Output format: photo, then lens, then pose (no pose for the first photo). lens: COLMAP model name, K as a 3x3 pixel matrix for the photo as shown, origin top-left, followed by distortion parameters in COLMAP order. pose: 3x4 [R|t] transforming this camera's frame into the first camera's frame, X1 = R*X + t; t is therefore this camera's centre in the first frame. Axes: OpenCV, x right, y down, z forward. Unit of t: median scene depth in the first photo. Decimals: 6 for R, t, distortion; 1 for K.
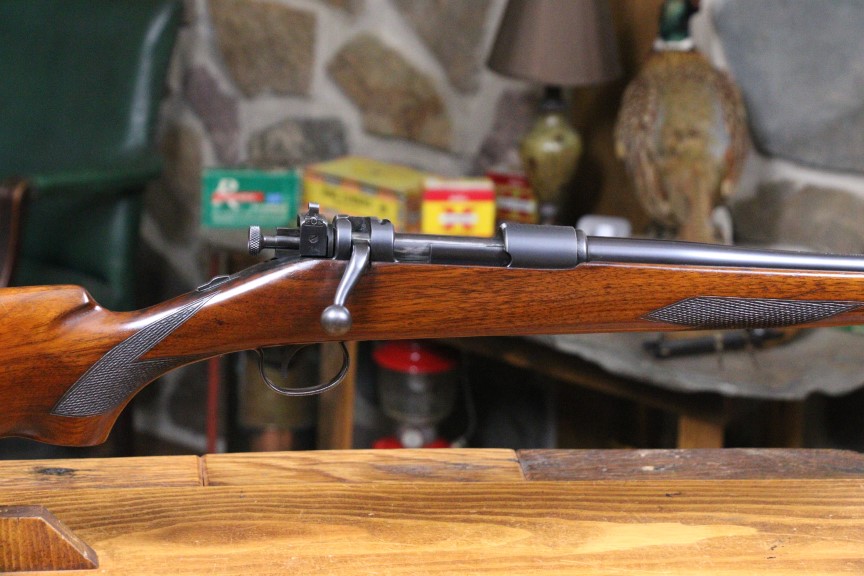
lens RADIAL K [[2215.6, 0, 432.0], [0, 2215.6, 288.0], [0, 0, 1]] dist [0.341273, 0.384574]
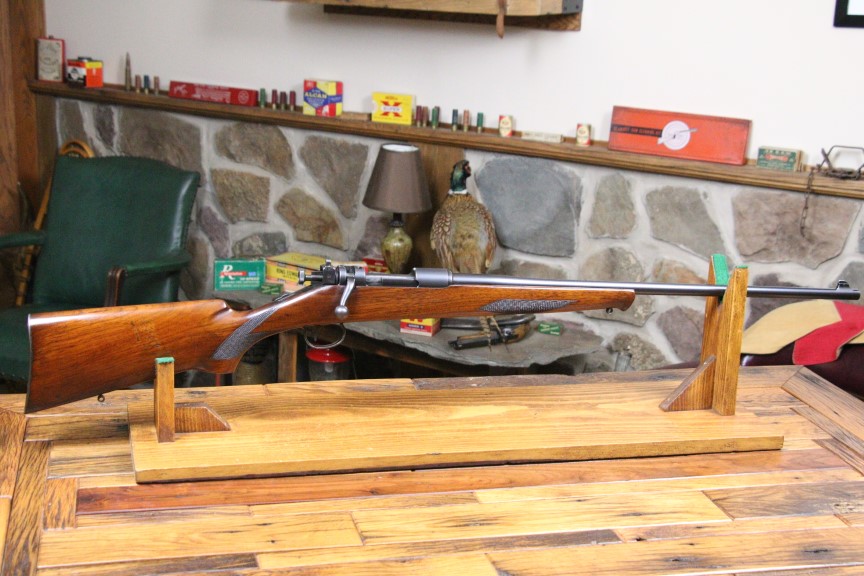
lens RADIAL K [[1247.1, 0, 432.0], [0, 1247.1, 288.0], [0, 0, 1]] dist [0.005387, 0.440583]
pose [[0.994189, -0.019968, 0.105778, -0.067143], [0.023791, 0.999104, -0.035004, 0.028398], [-0.104985, 0.037317, 0.993773, -0.187474]]
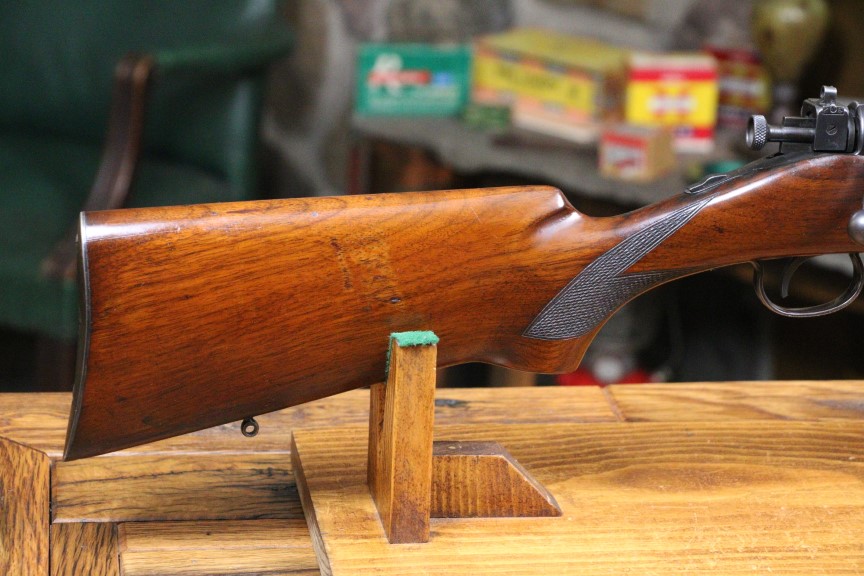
lens RADIAL K [[2697.4, 0, 432.0], [0, 2697.4, 288.0], [0, 0, 1]] dist [0.498771, 0.805514]
pose [[0.999995, 0.002591, 0.002036, -0.167404], [-0.002666, 0.999296, 0.037427, -0.000658], [-0.001937, -0.037432, 0.999297, -0.026912]]
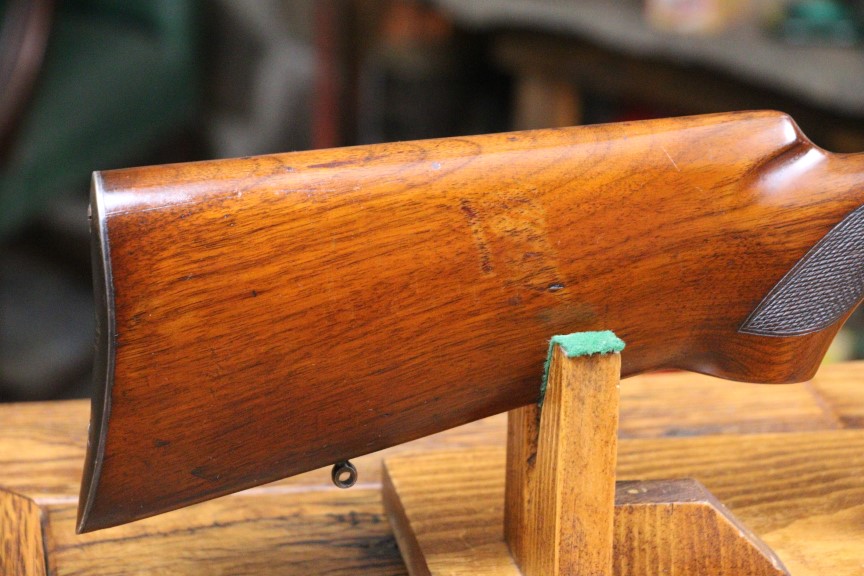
lens RADIAL K [[3179.8, 0, 432.0], [0, 3179.8, 288.0], [0, 0, 1]] dist [0.609754, 1.511256]
pose [[0.999293, -0.026219, 0.026958, -0.220791], [0.023722, 0.995739, 0.089115, -0.025784], [-0.029179, -0.088413, 0.995656, 0.135825]]
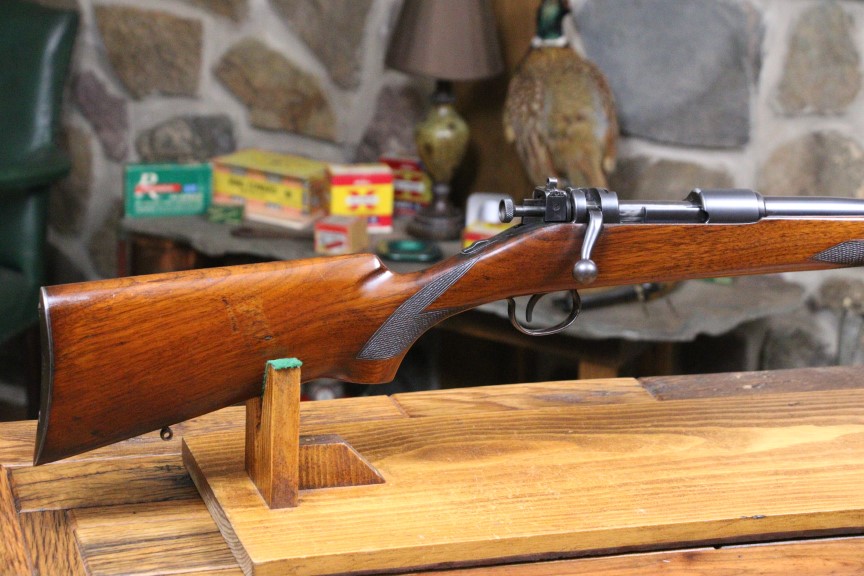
lens RADIAL K [[2065.2, 0, 432.0], [0, 2065.2, 288.0], [0, 0, 1]] dist [0.297133, 0.468333]
pose [[0.987395, -0.046459, 0.151302, -0.242161], [0.045104, 0.998906, 0.012377, 0.004373], [-0.151711, -0.005397, 0.988410, -0.105444]]
